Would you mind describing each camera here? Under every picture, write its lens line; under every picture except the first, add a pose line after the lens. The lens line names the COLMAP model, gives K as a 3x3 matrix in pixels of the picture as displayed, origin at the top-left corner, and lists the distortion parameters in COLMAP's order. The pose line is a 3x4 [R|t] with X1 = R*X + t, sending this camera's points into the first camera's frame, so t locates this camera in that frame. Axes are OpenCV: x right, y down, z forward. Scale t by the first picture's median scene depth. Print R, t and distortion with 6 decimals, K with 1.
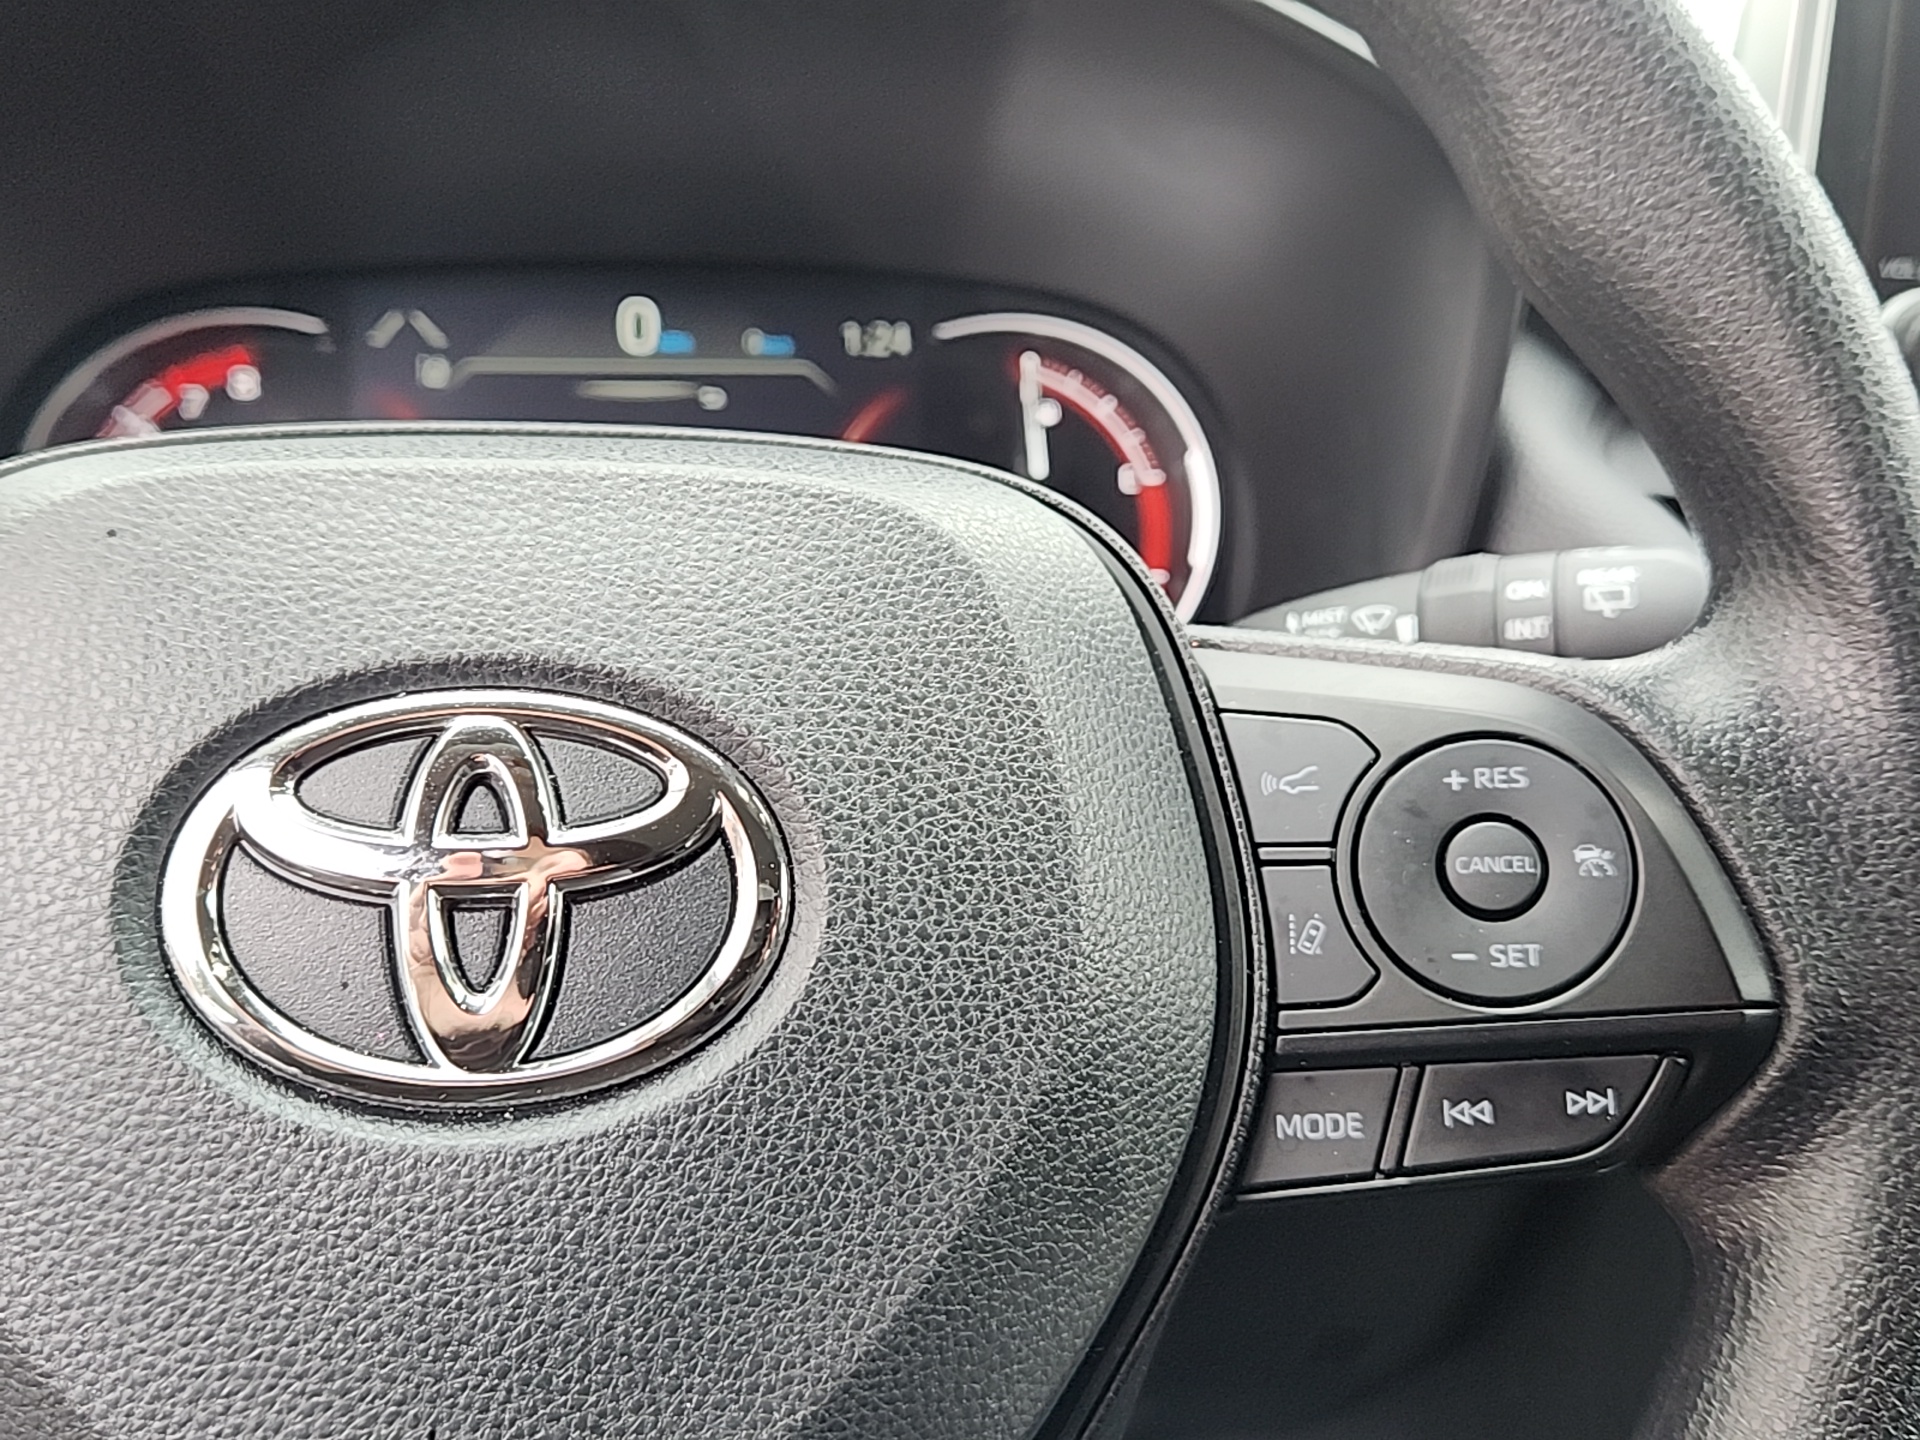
lens RADIAL K [[1786.6, 0, 936.1], [0, 1786.6, 755.4], [0, 0, 1]] dist [0.083772, -0.136019]
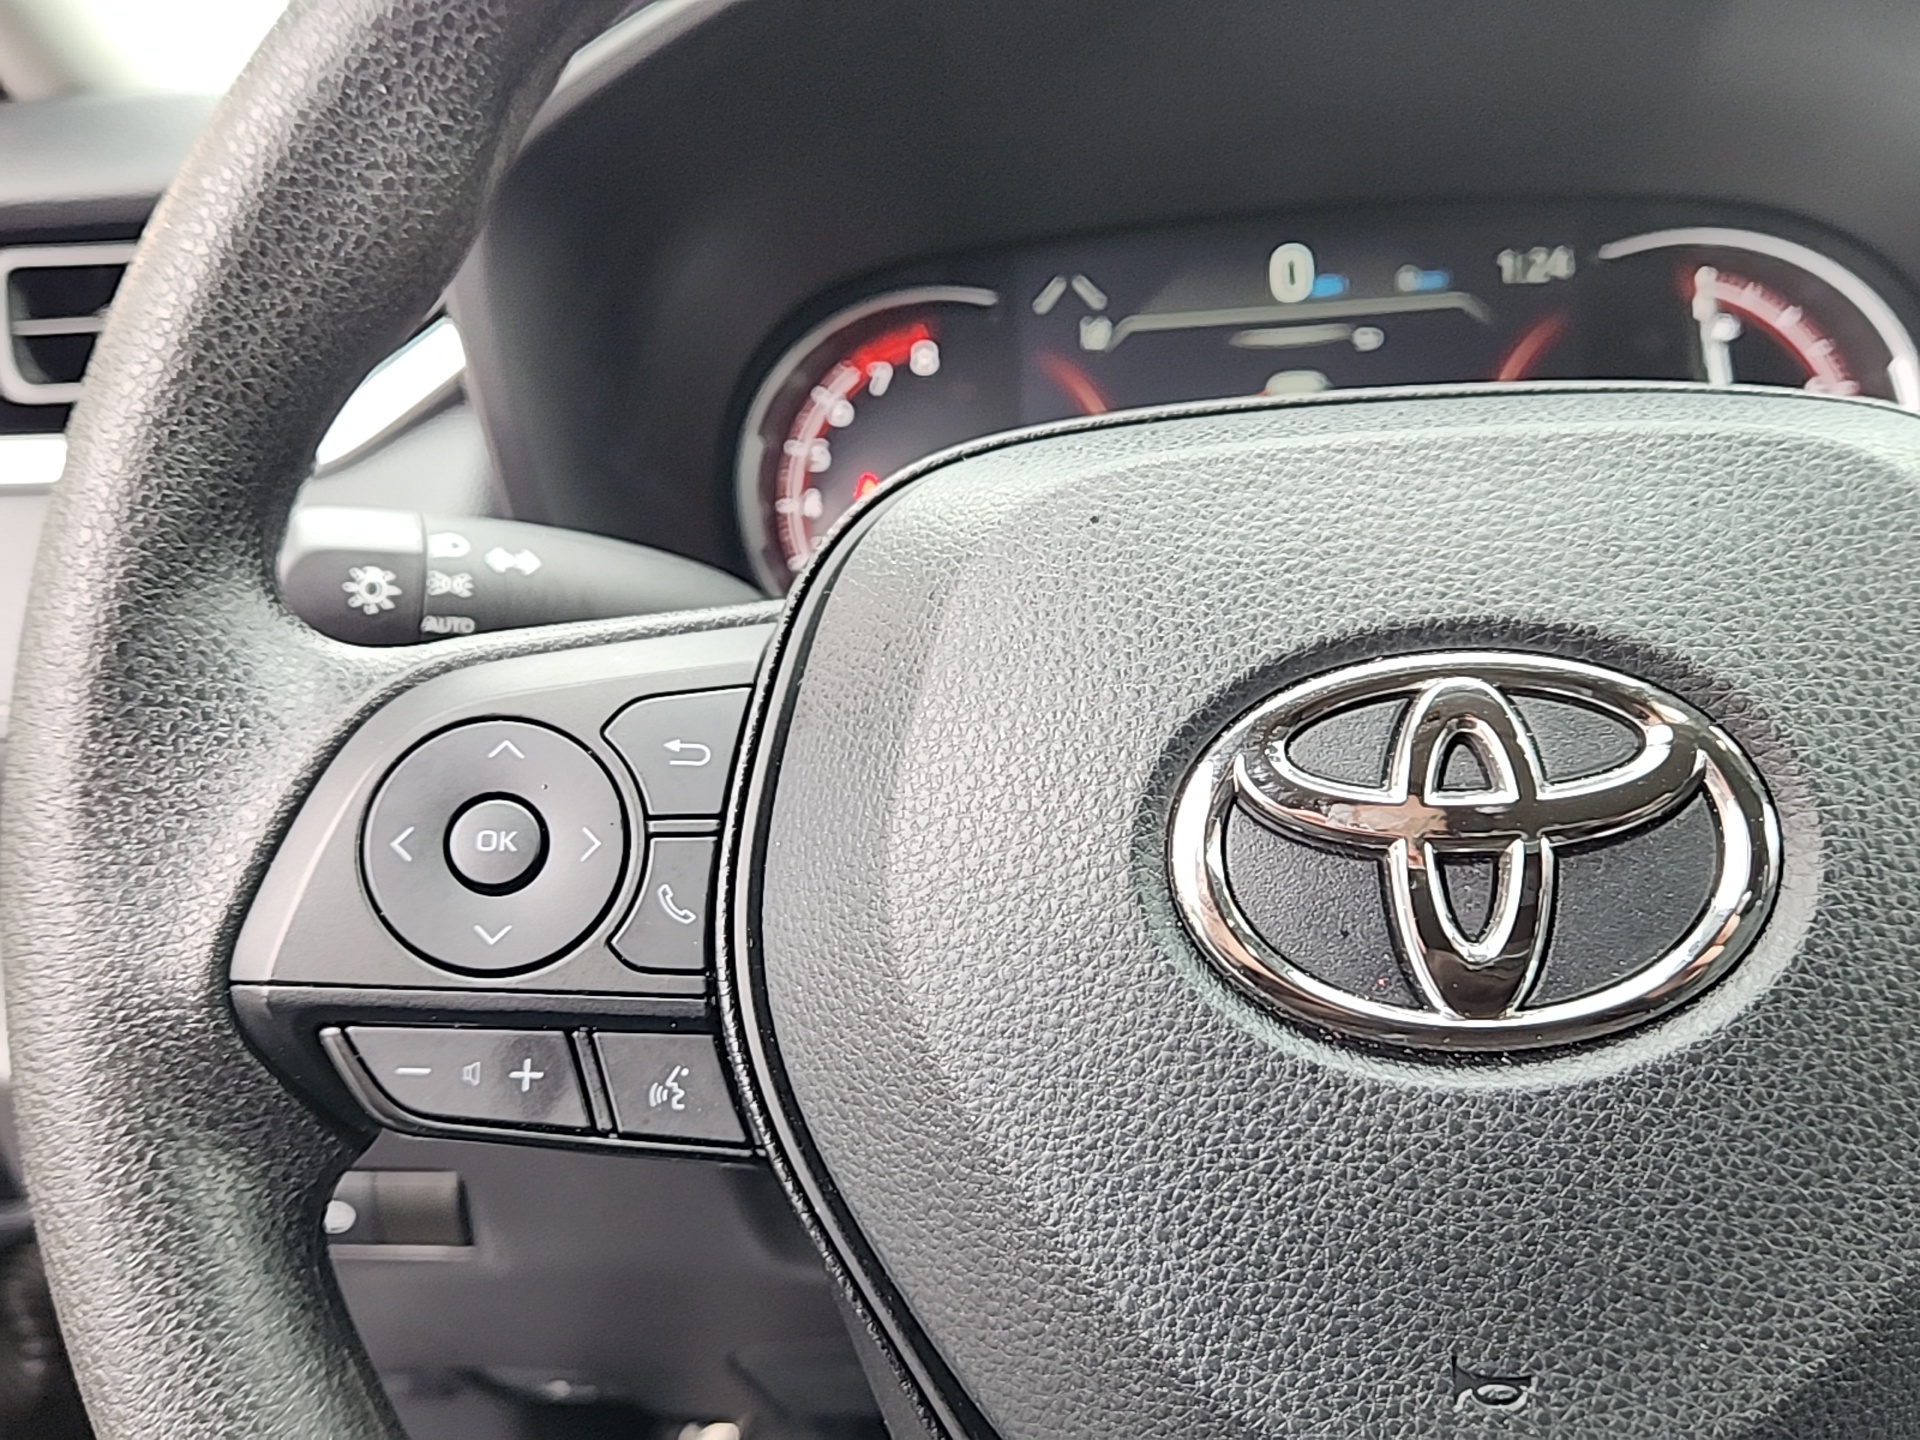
lens RADIAL K [[1800.2, 0, 920.5], [0, 1800.2, 729.8], [0, 0, 1]] dist [0.100880, -0.137081]
pose [[0.978808, -0.020563, -0.203744, -0.350844], [0.025797, 0.999401, 0.023067, -0.024370], [0.203147, -0.027834, 0.978752, -0.096392]]
